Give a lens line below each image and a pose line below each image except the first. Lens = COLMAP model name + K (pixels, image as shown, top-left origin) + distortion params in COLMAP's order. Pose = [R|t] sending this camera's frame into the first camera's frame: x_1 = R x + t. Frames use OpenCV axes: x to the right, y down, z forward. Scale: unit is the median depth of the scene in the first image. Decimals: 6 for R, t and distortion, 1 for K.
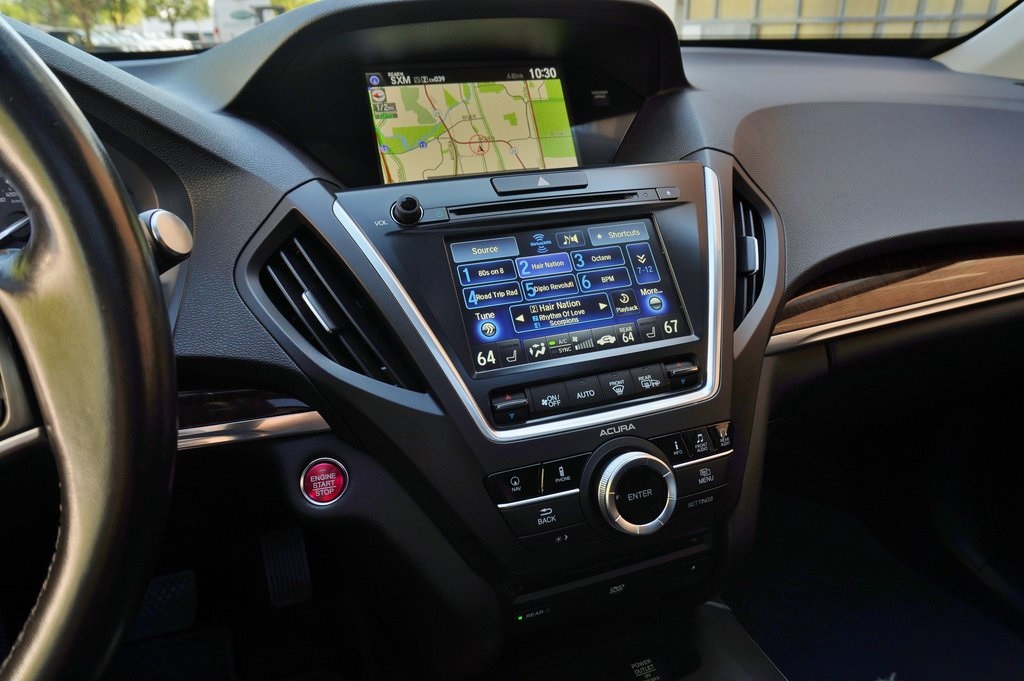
lens RADIAL K [[691.3, 0, 513.8], [0, 691.3, 344.9], [0, 0, 1]] dist [-0.045833, 0.040409]
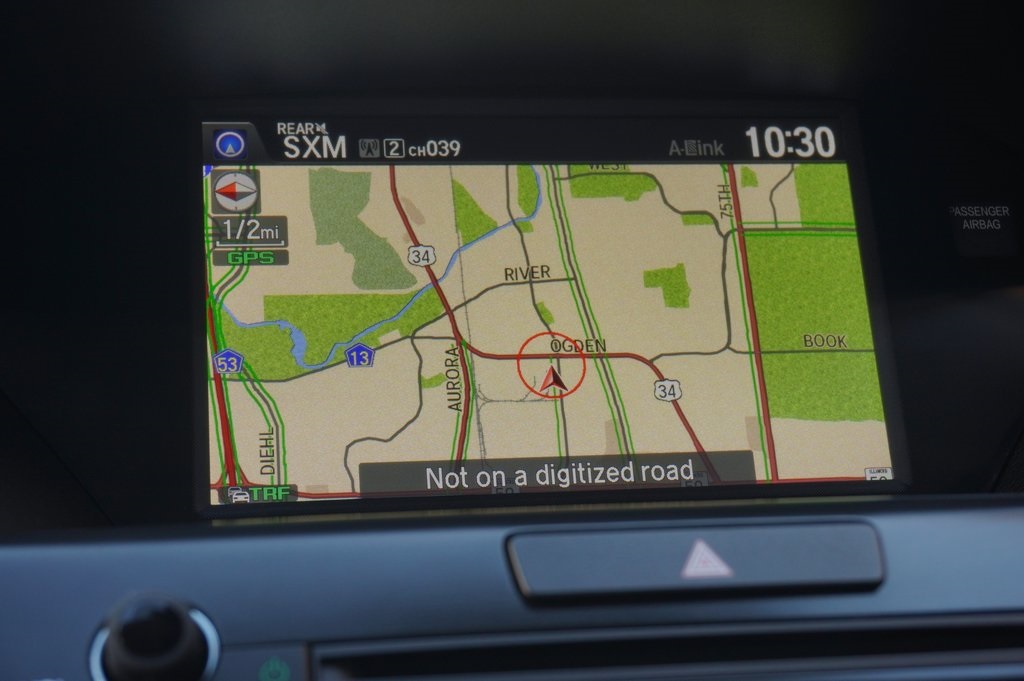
lens RADIAL K [[1756.9, 0, 517.8], [0, 1756.9, 346.2], [0, 0, 1]] dist [0.043607, 0.000000]
pose [[0.983806, 0.064471, -0.167237, 0.080236], [-0.101139, 0.970010, -0.221022, -0.164818], [0.147972, 0.234357, 0.960823, 0.338197]]
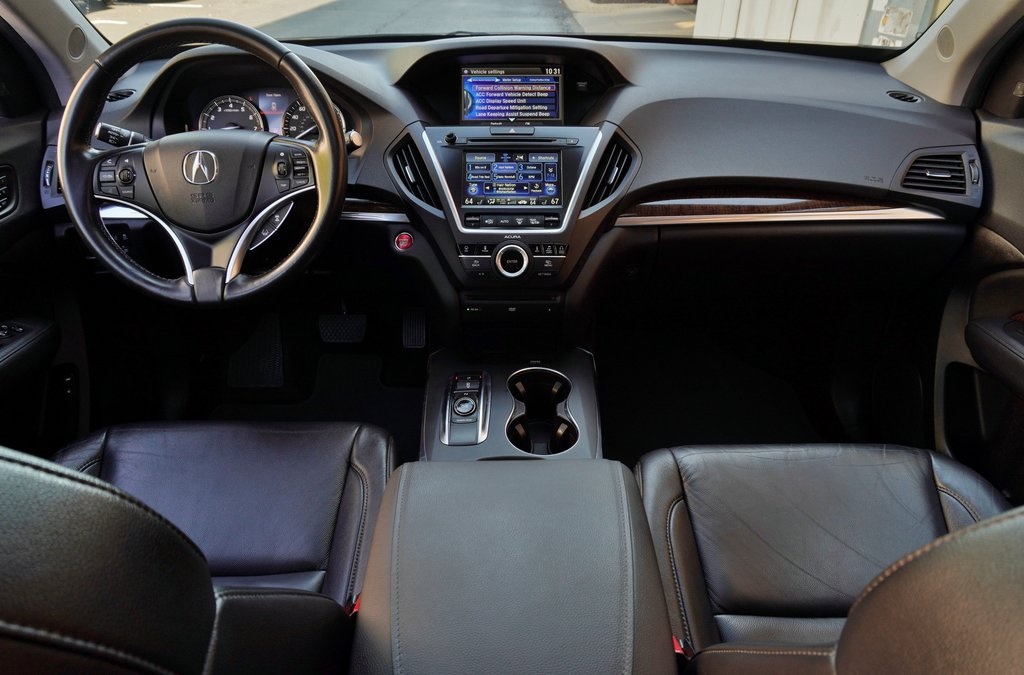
lens RADIAL K [[691.3, 0, 508.1], [0, 691.3, 339.8], [0, 0, 1]] dist [-0.045833, 0.040409]
pose [[0.938614, 0.188678, -0.288798, 0.838692], [-0.155486, 0.978699, 0.134063, 0.141463], [0.307941, -0.080929, 0.947957, -1.255987]]
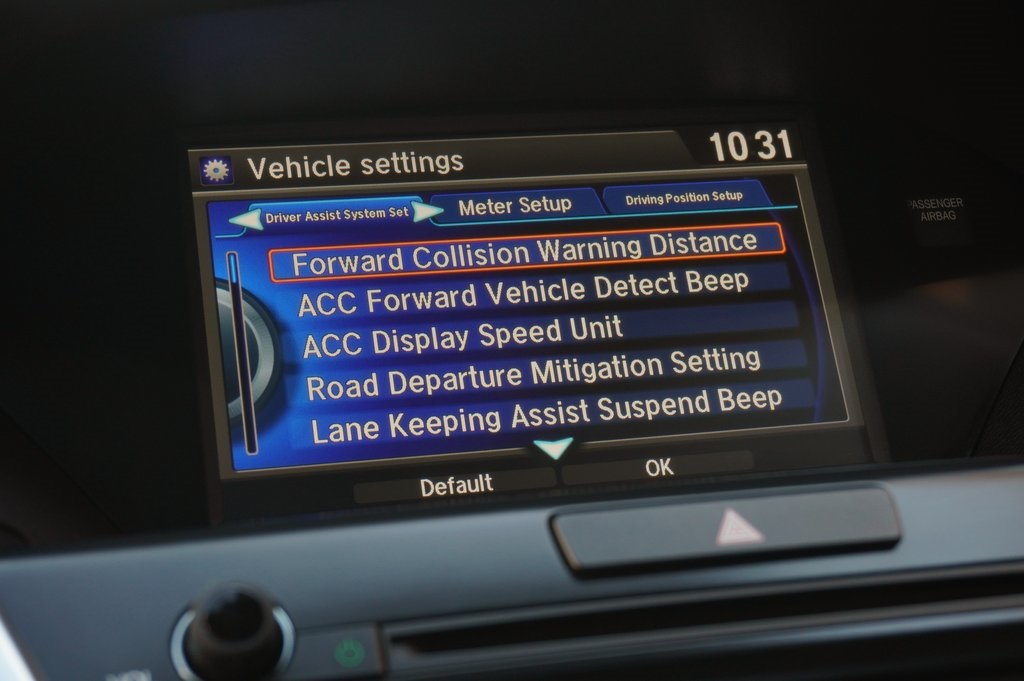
lens RADIAL K [[1847.3, 0, 513.6], [0, 1847.3, 339.4], [0, 0, 1]] dist [0.048497, 0.000000]
pose [[0.994456, 0.009584, -0.104720, 0.030829], [-0.035833, 0.967123, -0.251770, -0.121562], [0.098865, 0.254127, 0.962105, 0.256139]]
